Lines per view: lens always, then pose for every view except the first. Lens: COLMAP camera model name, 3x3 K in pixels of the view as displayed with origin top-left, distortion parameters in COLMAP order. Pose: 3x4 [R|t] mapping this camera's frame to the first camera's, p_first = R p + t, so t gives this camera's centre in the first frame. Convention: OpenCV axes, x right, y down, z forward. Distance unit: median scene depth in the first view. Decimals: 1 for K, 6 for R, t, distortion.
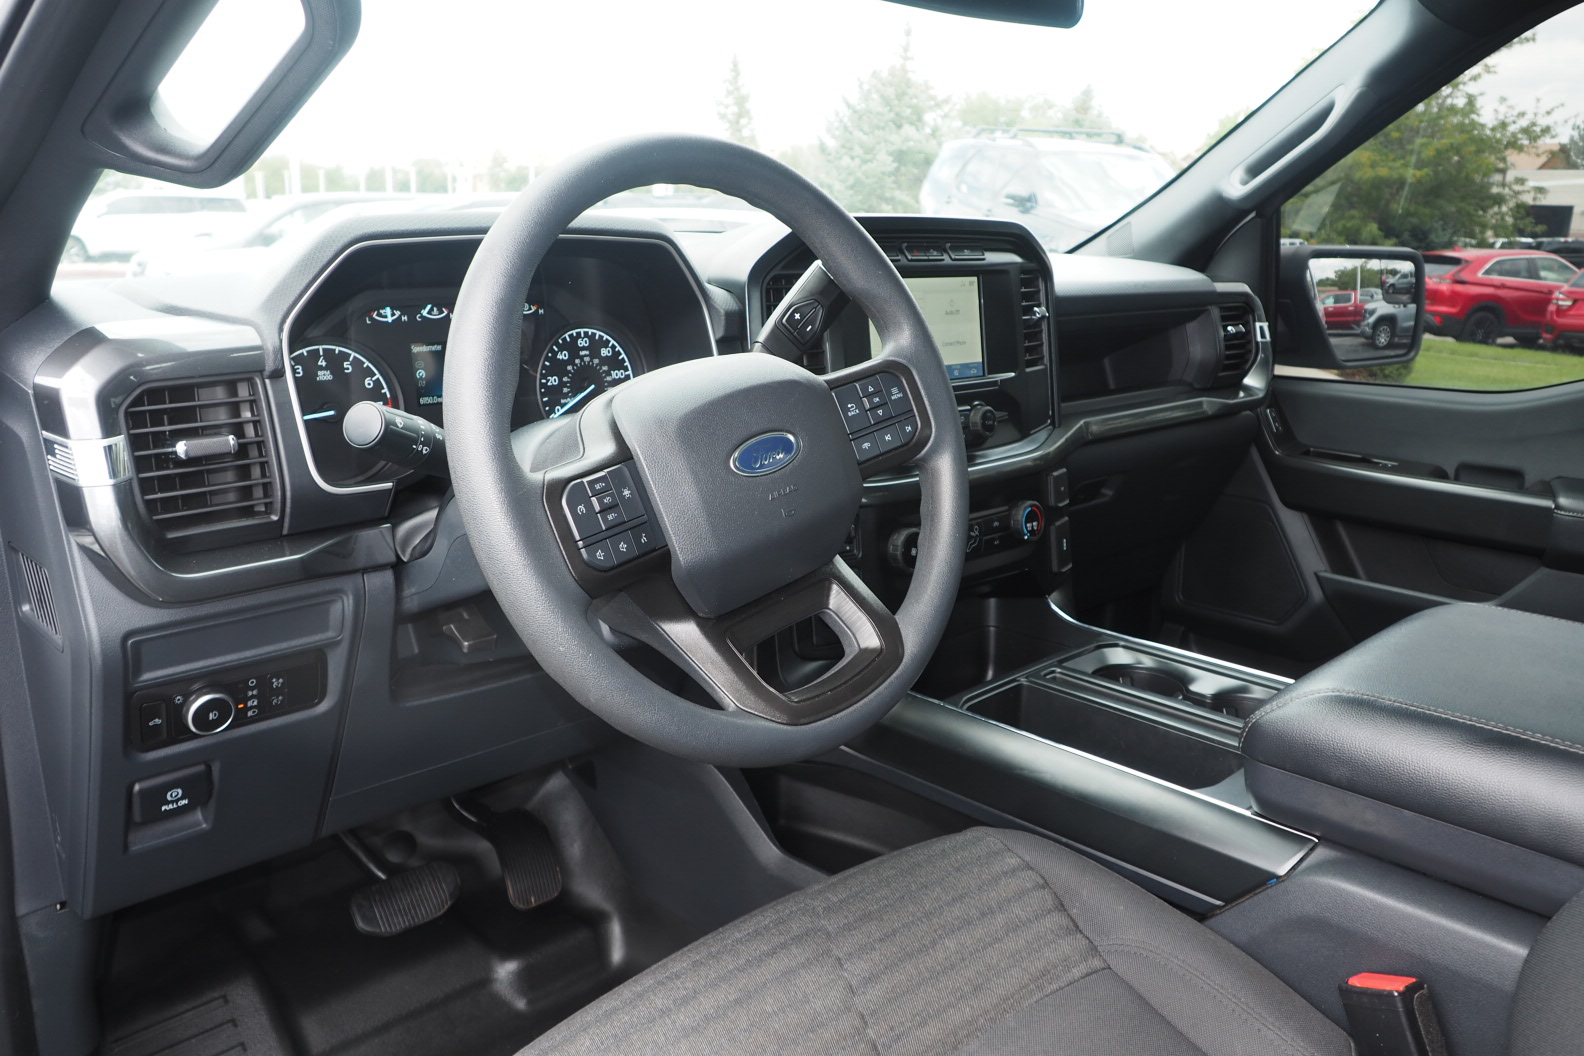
lens RADIAL K [[1229.1, 0, 798.2], [0, 1229.1, 509.4], [0, 0, 1]] dist [-0.009177, -0.001088]
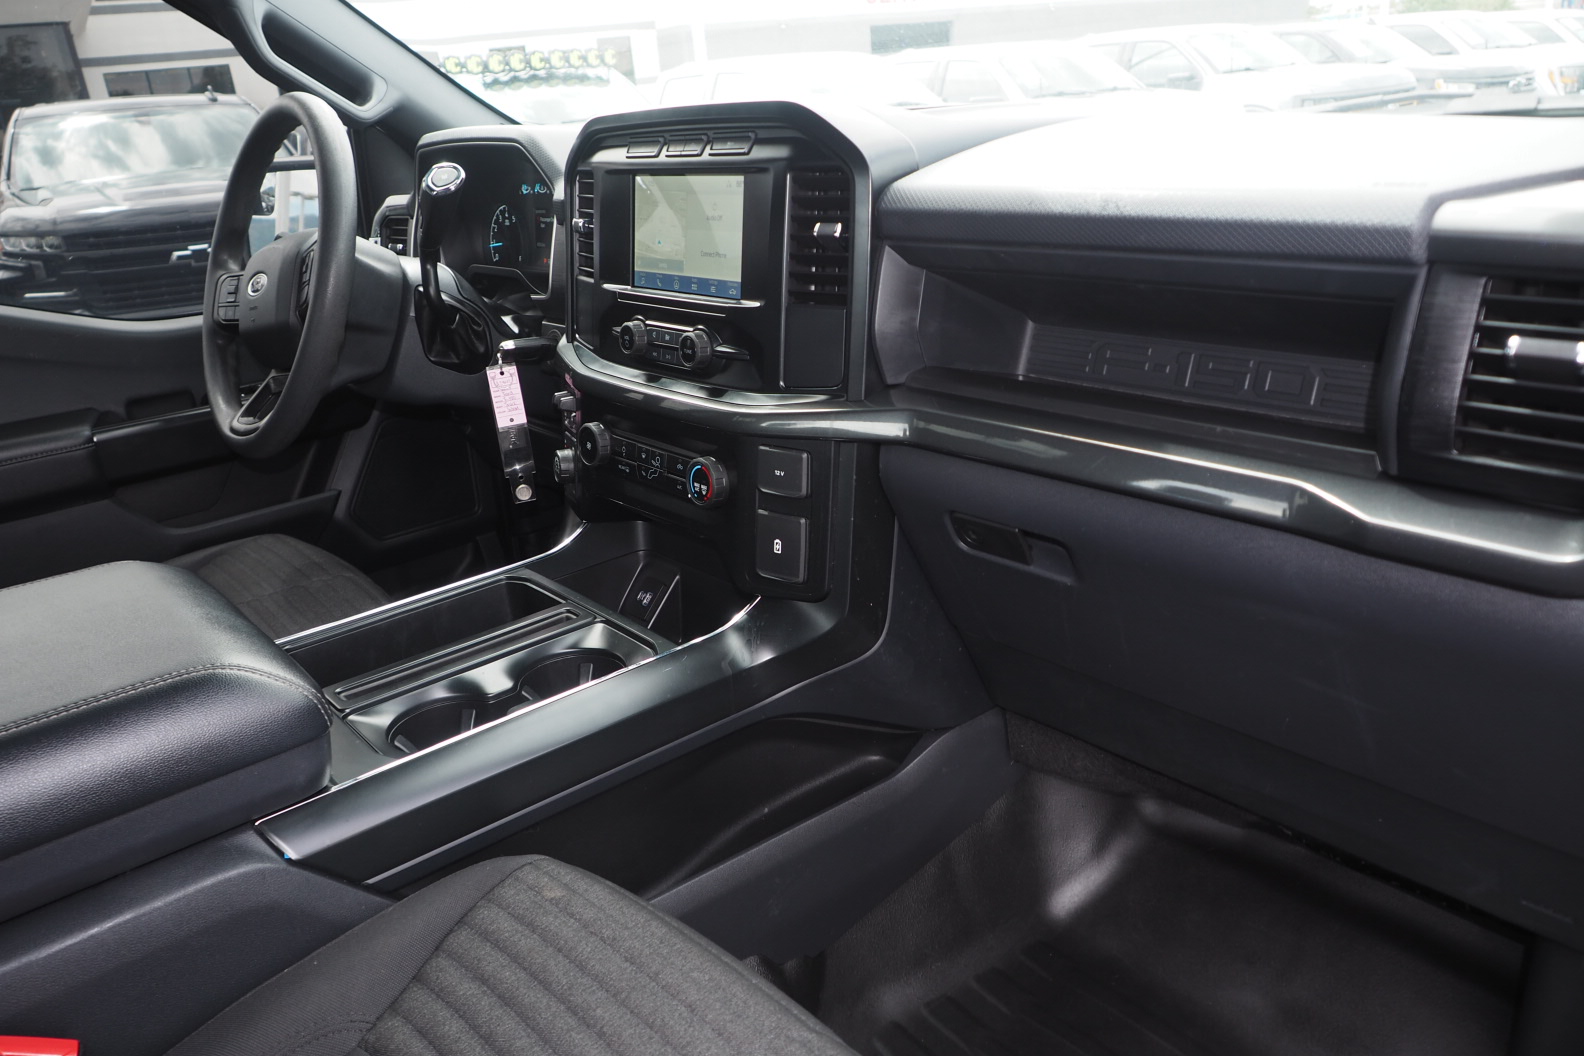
lens RADIAL K [[1122.8, 0, 792.0], [0, 1122.8, 528.0], [0, 0, 1]] dist [-0.016139, -0.002332]
pose [[-0.050767, 0.335299, -0.940743, 1.162871], [-0.165832, 0.926051, 0.339012, -0.292416], [0.984846, 0.173216, 0.008590, 1.355189]]
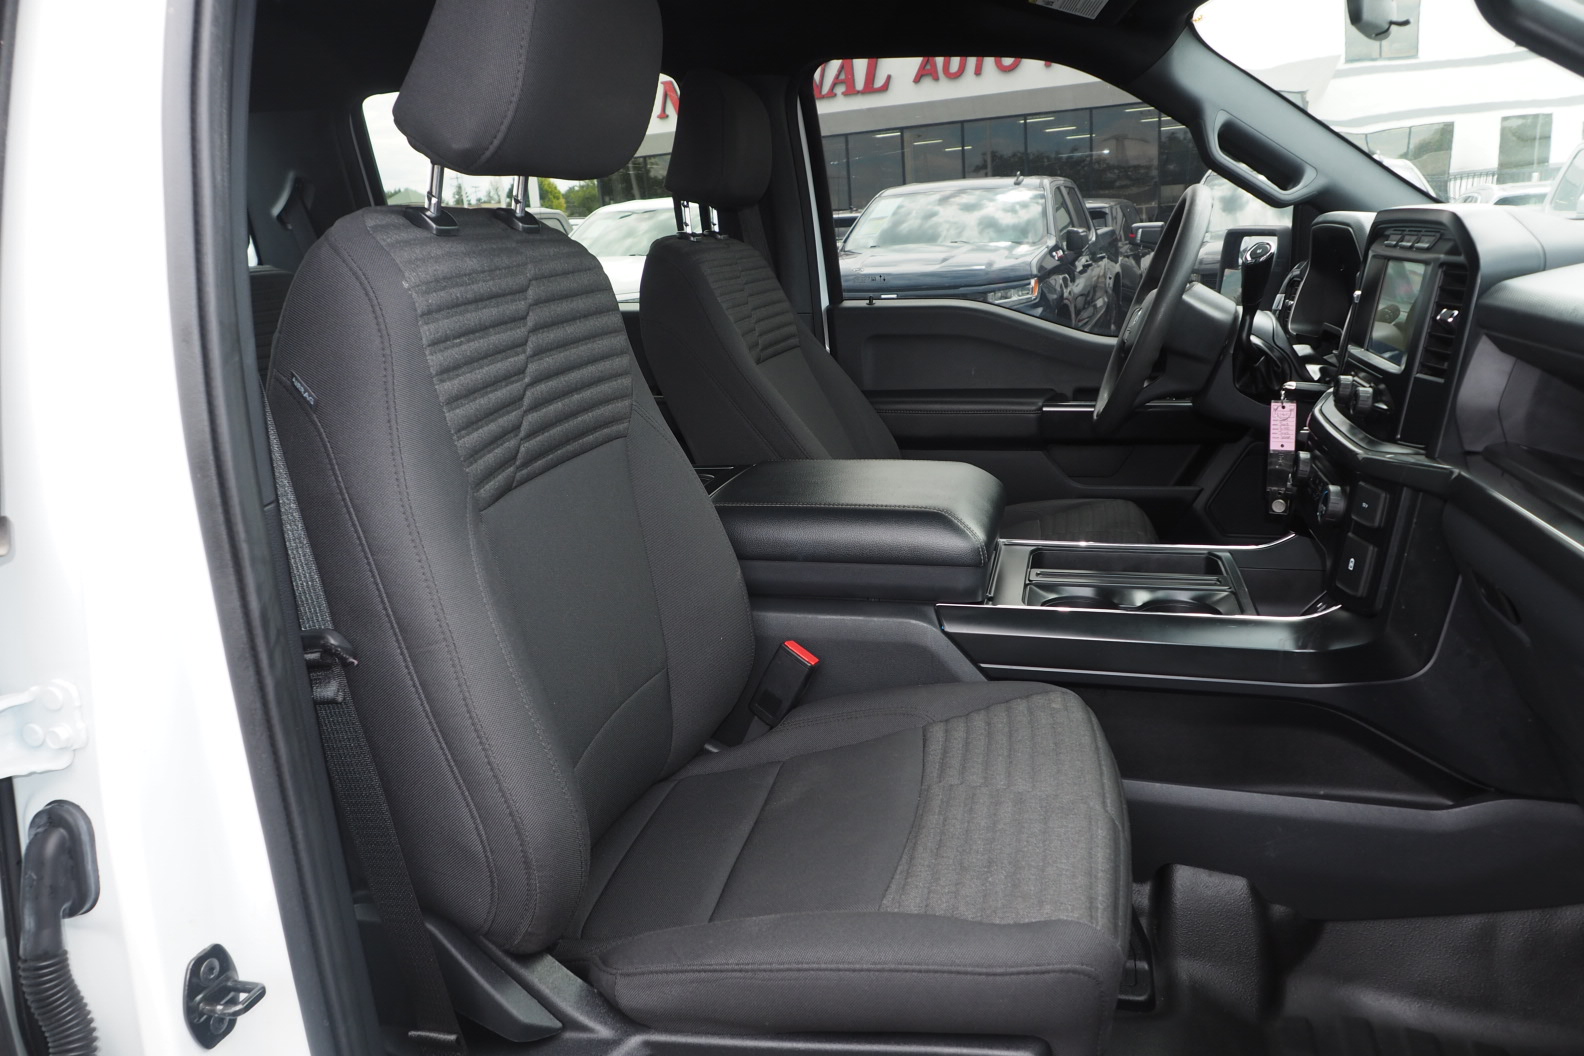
lens RADIAL K [[1122.8, 0, 792.0], [0, 1122.8, 528.0], [0, 0, 1]] dist [-0.016139, -0.002332]
pose [[-0.841079, 0.156635, -0.517737, 1.355170], [-0.096935, 0.898013, 0.429157, -0.427077], [0.532156, 0.411142, -0.740117, 1.879401]]
